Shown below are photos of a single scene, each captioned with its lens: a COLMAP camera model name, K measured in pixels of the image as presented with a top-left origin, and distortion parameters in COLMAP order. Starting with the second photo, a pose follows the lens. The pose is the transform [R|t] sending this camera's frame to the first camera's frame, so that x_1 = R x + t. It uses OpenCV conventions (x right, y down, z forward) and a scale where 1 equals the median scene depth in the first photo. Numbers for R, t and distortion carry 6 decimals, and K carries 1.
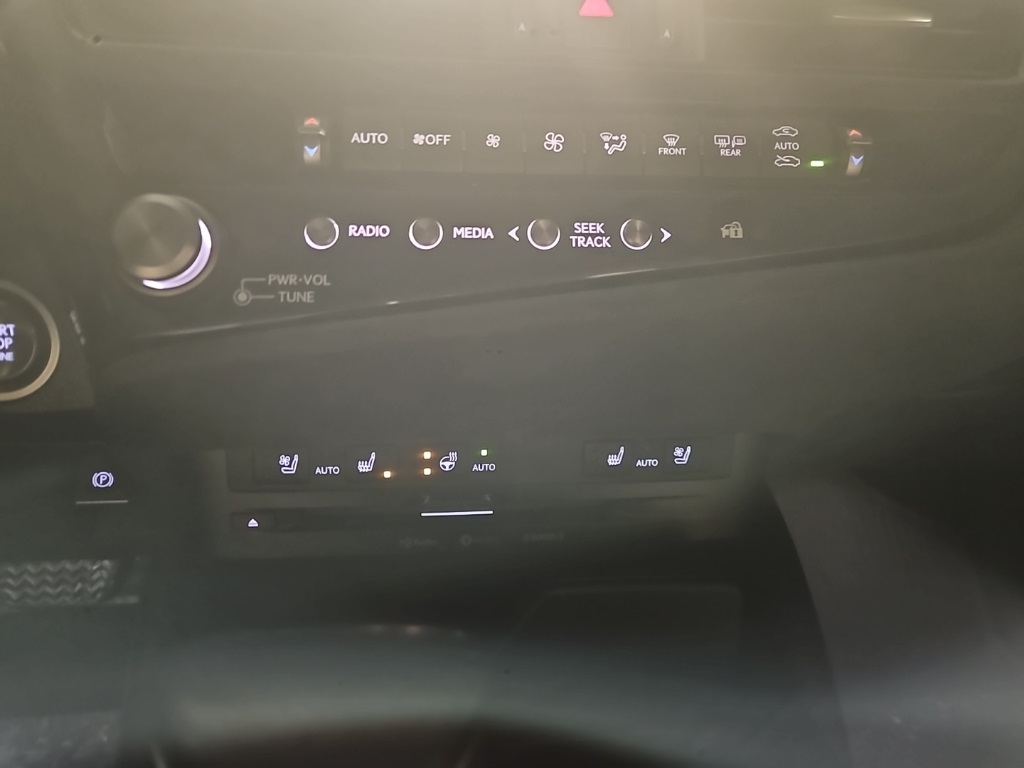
lens RADIAL K [[678.9, 0, 499.7], [0, 678.9, 360.8], [0, 0, 1]] dist [0.074874, -0.056574]
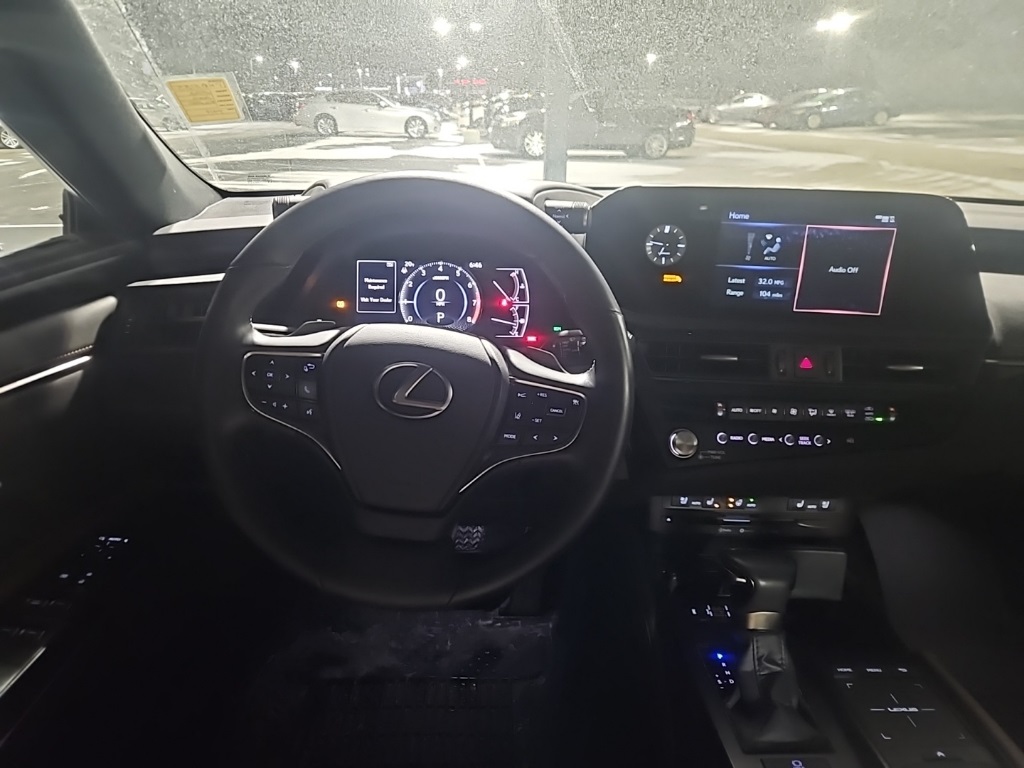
lens RADIAL K [[678.9, 0, 505.3], [0, 678.9, 375.2], [0, 0, 1]] dist [0.074874, -0.056574]
pose [[0.994111, 0.034178, -0.102832, -0.774022], [-0.030679, 0.998902, 0.035413, -0.457154], [0.103929, -0.032049, 0.994068, -1.939028]]
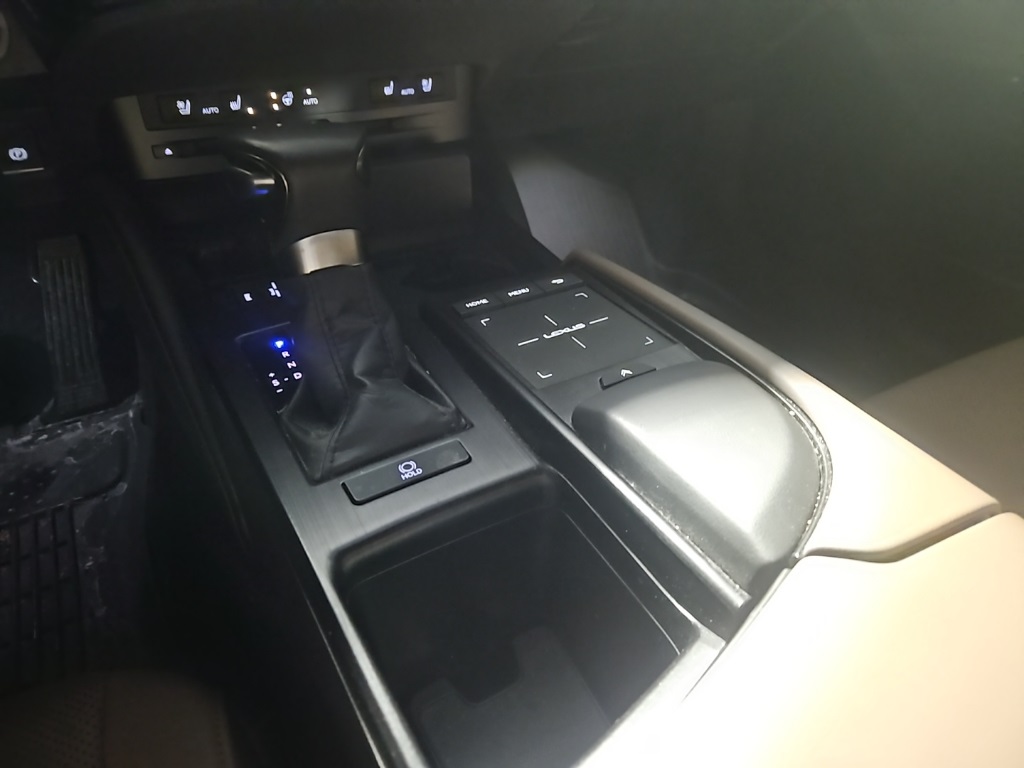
lens RADIAL K [[678.9, 0, 495.8], [0, 678.9, 352.1], [0, 0, 1]] dist [0.074874, -0.056574]
pose [[0.928528, -0.213892, 0.303457, -0.243334], [0.110399, 0.939463, 0.324379, 0.239323], [-0.354469, -0.267694, 0.895931, -0.797192]]
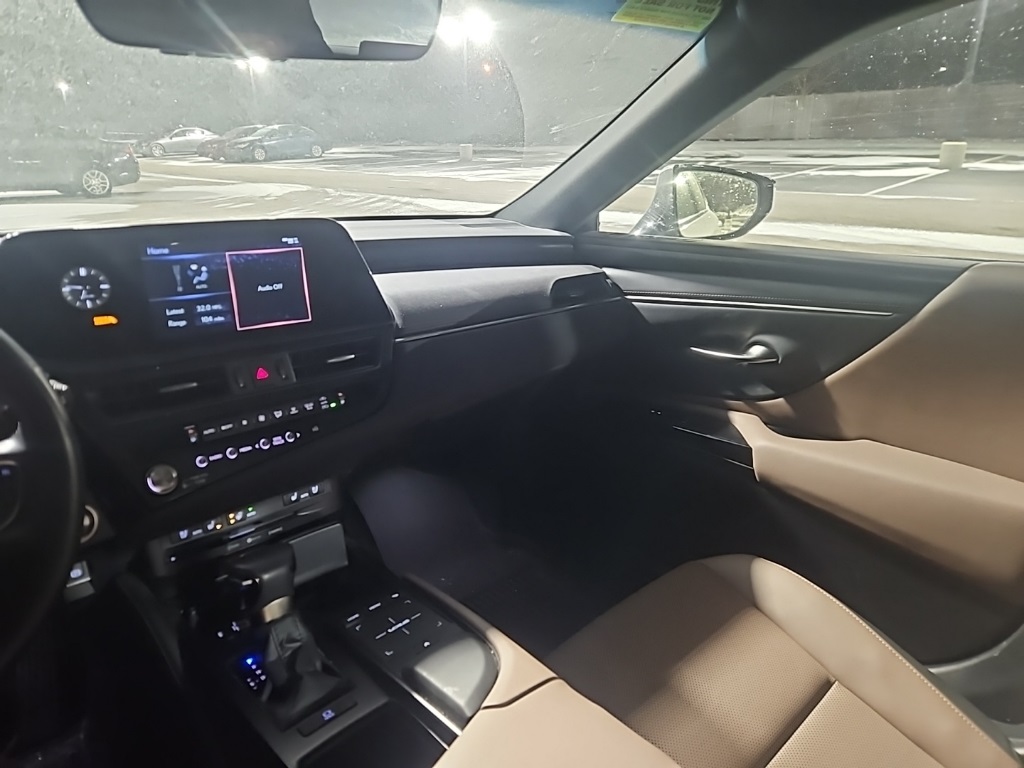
lens RADIAL K [[678.9, 0, 498.2], [0, 678.9, 369.6], [0, 0, 1]] dist [0.074874, -0.056574]
pose [[0.822202, -0.204197, 0.531308, -0.615809], [0.210741, 0.976308, 0.049101, -0.389881], [-0.528746, 0.071597, 0.845755, -2.210441]]
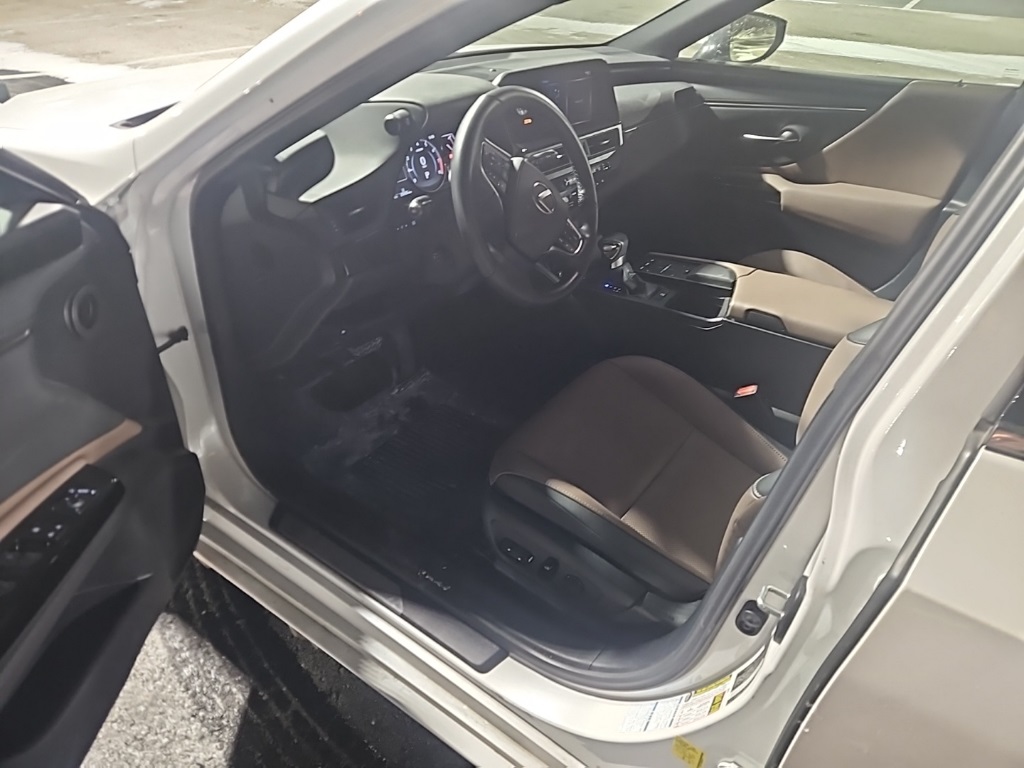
lens RADIAL K [[678.9, 0, 504.7], [0, 678.9, 375.8], [0, 0, 1]] dist [0.074874, -0.056574]
pose [[0.689813, -0.404156, 0.600679, -4.532971], [0.230398, 0.909094, 0.347081, -0.864143], [-0.686349, -0.101026, 0.720222, -3.006119]]
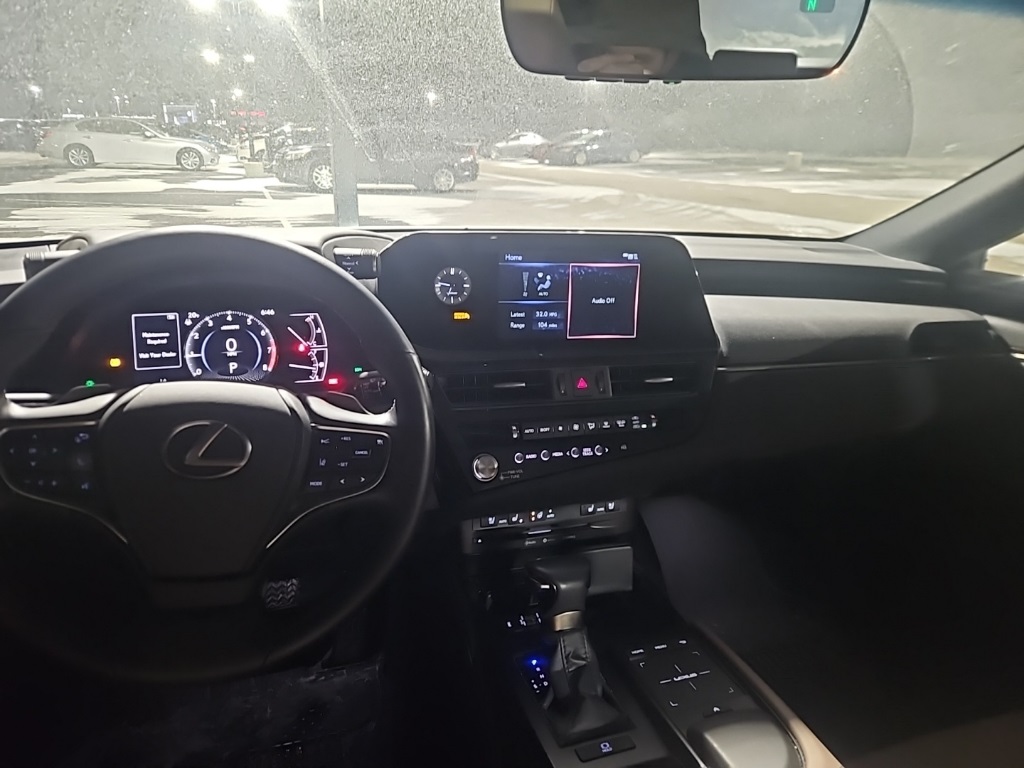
lens RADIAL K [[678.9, 0, 505.1], [0, 678.9, 364.3], [0, 0, 1]] dist [0.074874, -0.056574]
pose [[0.983504, -0.052633, 0.173058, -0.738719], [0.056593, 0.998235, -0.018027, -0.494492], [-0.171804, 0.027524, 0.984747, -2.063463]]
